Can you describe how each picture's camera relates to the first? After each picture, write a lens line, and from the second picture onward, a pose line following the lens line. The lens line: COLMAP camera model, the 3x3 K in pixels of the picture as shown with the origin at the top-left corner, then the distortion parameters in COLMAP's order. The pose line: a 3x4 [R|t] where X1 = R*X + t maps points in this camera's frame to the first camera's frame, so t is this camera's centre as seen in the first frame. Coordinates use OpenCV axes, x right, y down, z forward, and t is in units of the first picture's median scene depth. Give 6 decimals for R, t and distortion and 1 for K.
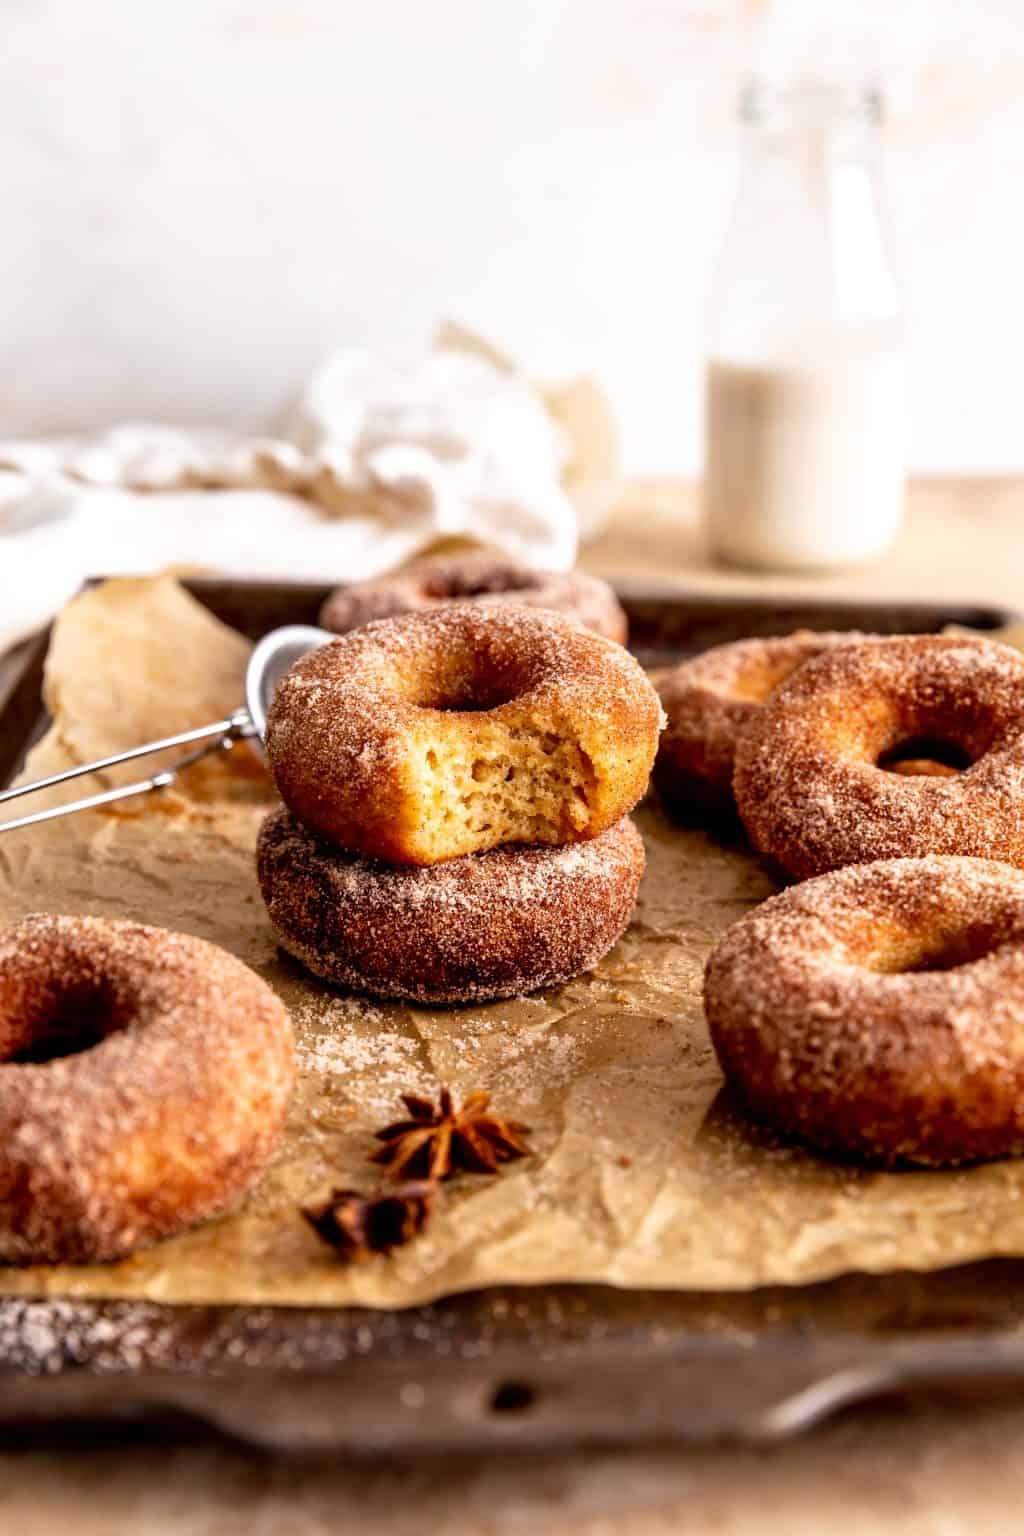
lens RADIAL K [[2869.0, 0, 512.0], [0, 2869.0, 768.0], [0, 0, 1]] dist [0.522143, -4.506315]
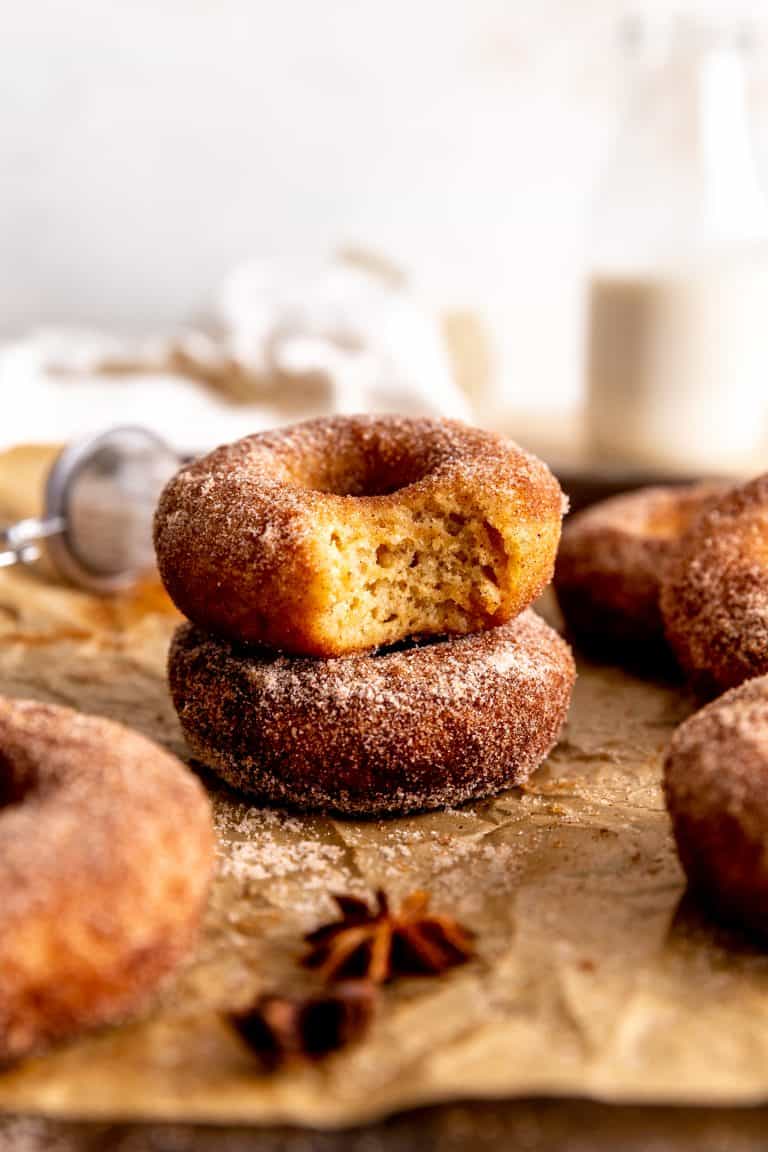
lens RADIAL K [[2151.7, 0, 384.0], [0, 2151.7, 576.0], [0, 0, 1]] dist [0.522143, -4.506315]
pose [[0.999751, 0.009966, 0.019954, -0.033704], [-0.007889, 0.994796, -0.101582, 0.077470], [-0.020862, 0.101400, 0.994627, 0.297490]]
